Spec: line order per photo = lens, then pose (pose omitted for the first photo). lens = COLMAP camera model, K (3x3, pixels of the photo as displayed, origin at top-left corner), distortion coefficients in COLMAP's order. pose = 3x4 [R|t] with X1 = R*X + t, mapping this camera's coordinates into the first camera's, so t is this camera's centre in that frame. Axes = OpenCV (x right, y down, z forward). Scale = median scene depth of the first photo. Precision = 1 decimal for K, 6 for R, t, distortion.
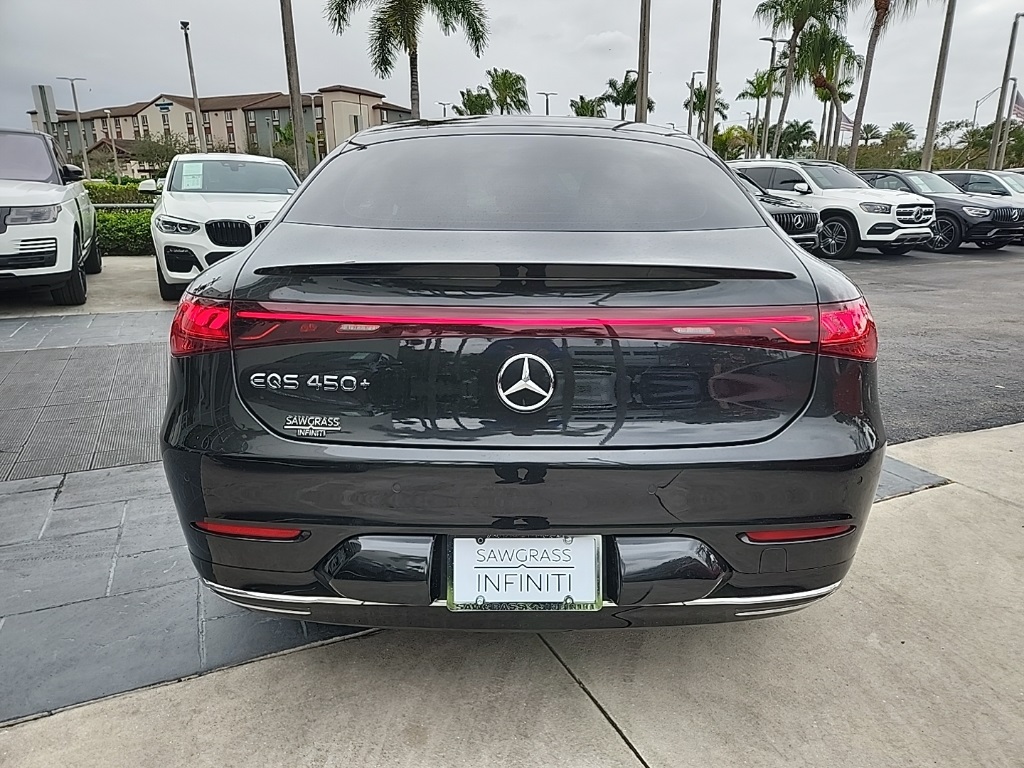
lens RADIAL K [[682.7, 0, 527.0], [0, 682.7, 385.0], [0, 0, 1]] dist [0.056586, -0.047135]
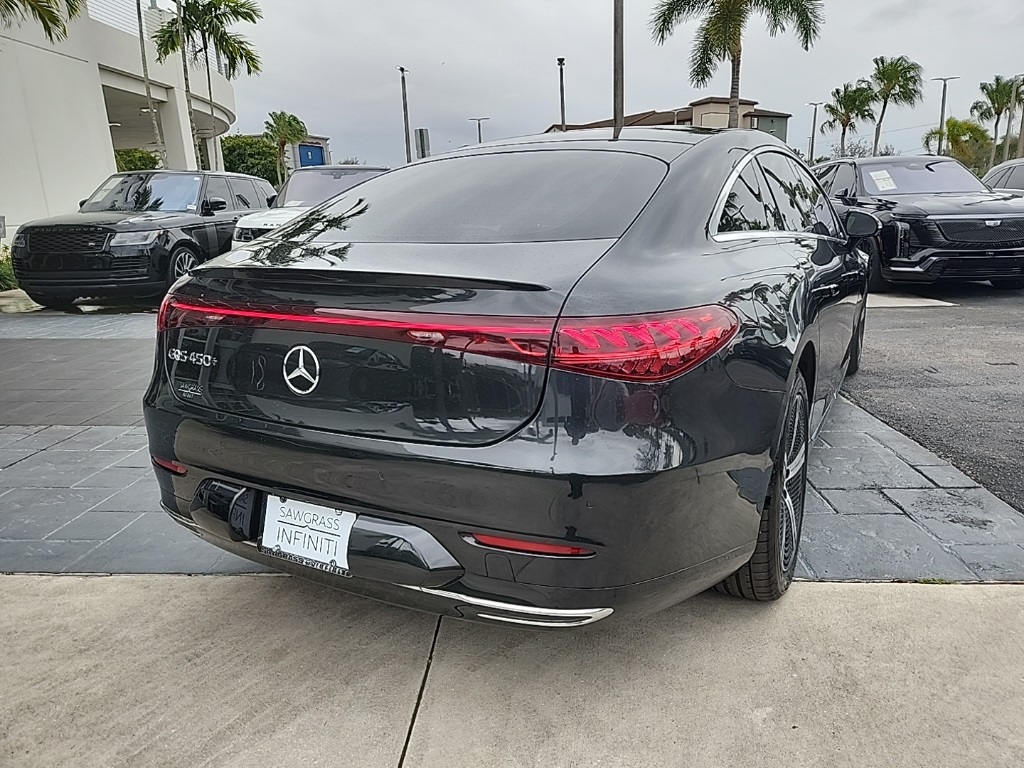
lens RADIAL K [[682.7, 0, 527.6], [0, 682.7, 392.7], [0, 0, 1]] dist [0.056586, -0.047135]
pose [[0.875222, 0.093728, -0.474555, 0.097505], [-0.095945, 0.995194, 0.019607, -0.002740], [0.474111, 0.028370, 0.880008, 0.015262]]
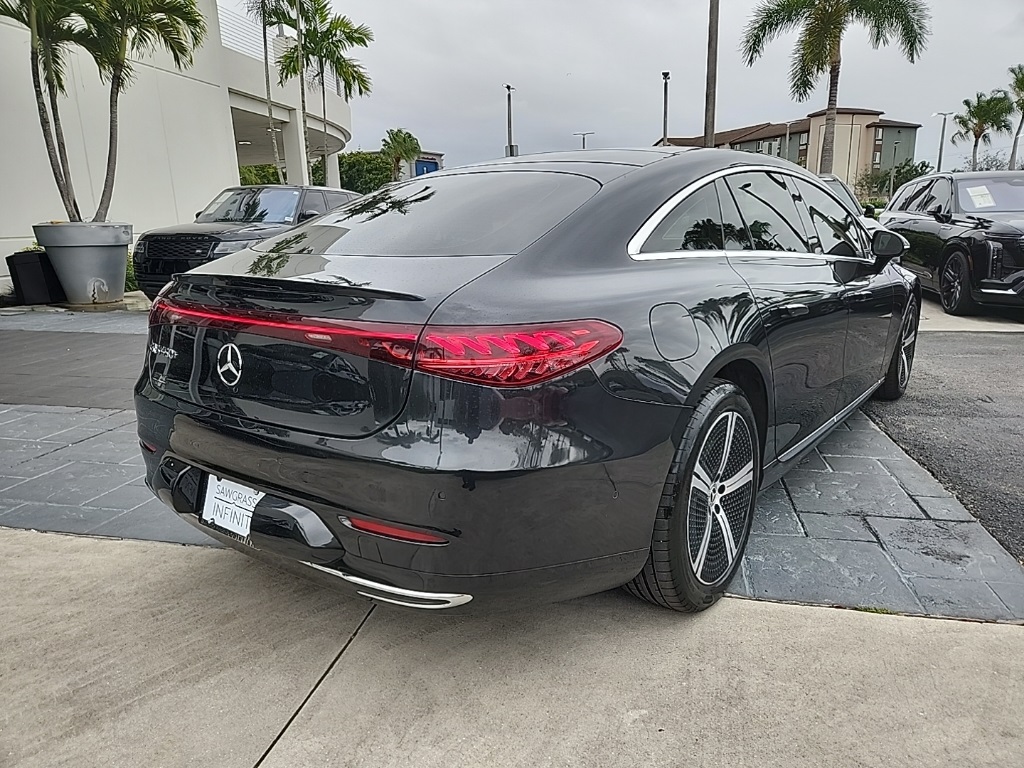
lens RADIAL K [[682.7, 0, 525.6], [0, 682.7, 388.9], [0, 0, 1]] dist [0.056586, -0.047135]
pose [[0.791316, 0.121519, -0.599210, 0.137868], [-0.140946, 0.989909, 0.014619, -0.006253], [0.594940, 0.072888, 0.800459, 0.028147]]
